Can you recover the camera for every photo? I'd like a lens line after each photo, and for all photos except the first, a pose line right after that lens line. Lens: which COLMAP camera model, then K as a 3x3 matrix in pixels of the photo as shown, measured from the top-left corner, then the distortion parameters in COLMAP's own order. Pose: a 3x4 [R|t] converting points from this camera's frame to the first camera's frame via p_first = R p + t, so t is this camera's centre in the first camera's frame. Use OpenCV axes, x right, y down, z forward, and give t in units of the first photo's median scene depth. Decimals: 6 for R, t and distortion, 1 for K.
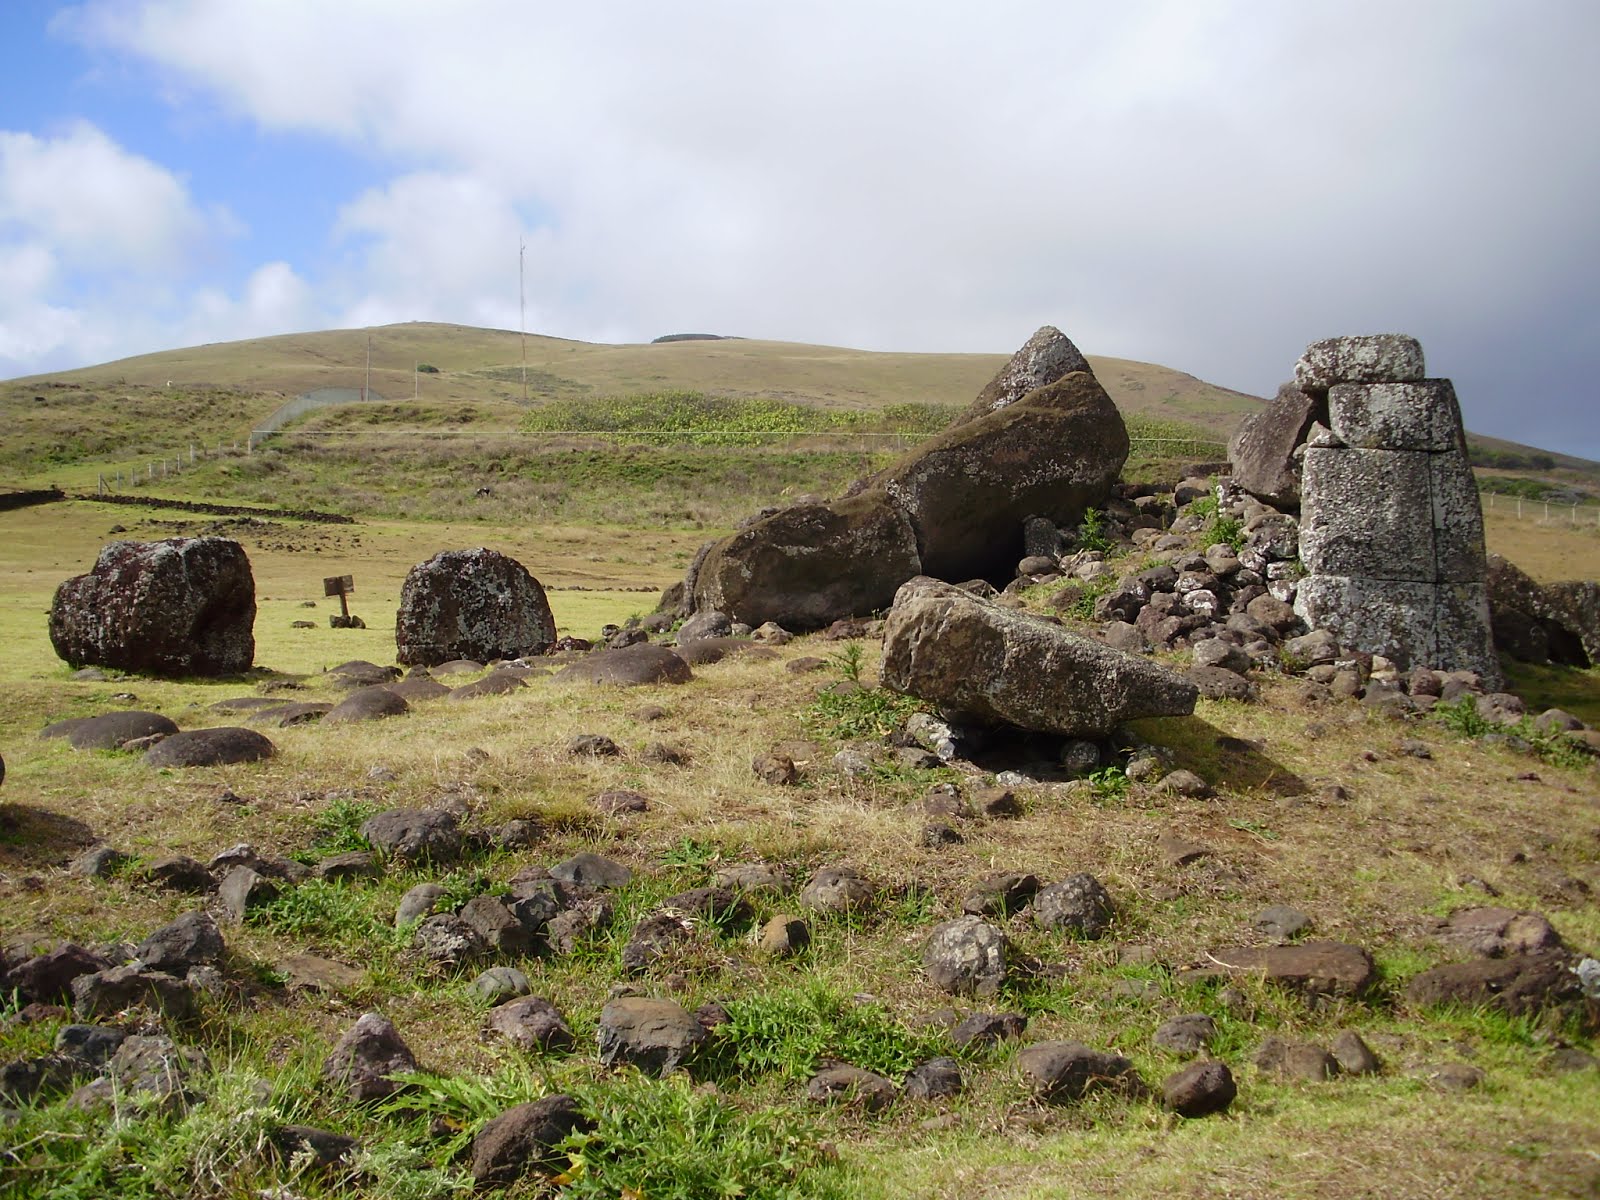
lens RADIAL K [[1750.6, 0, 799.1], [0, 1750.6, 558.5], [0, 0, 1]] dist [-0.344005, 0.509326]
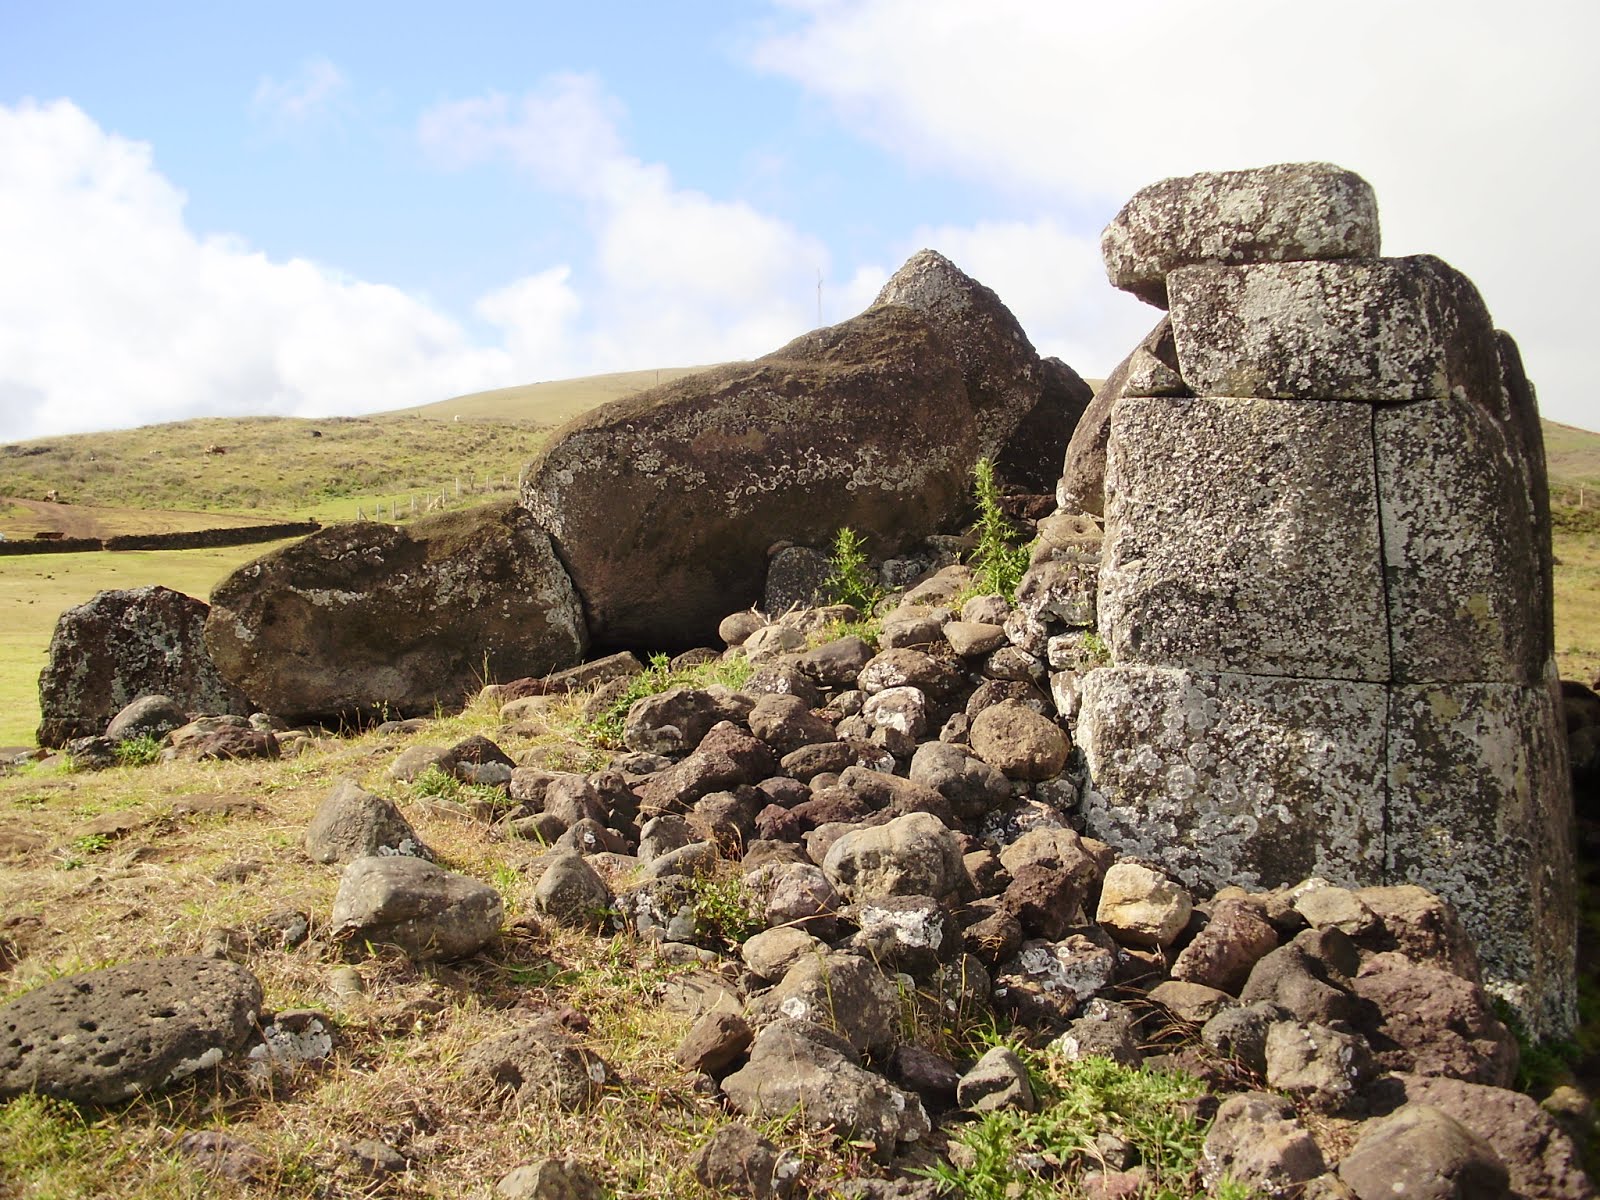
lens RADIAL K [[1750.6, 0, 799.1], [0, 1750.6, 558.5], [0, 0, 1]] dist [-0.344005, 0.509326]
pose [[0.981535, 0.007837, -0.191124, 0.307081], [-0.012264, 0.999683, -0.021992, -0.007771], [0.190891, 0.023930, 0.981320, 0.507159]]
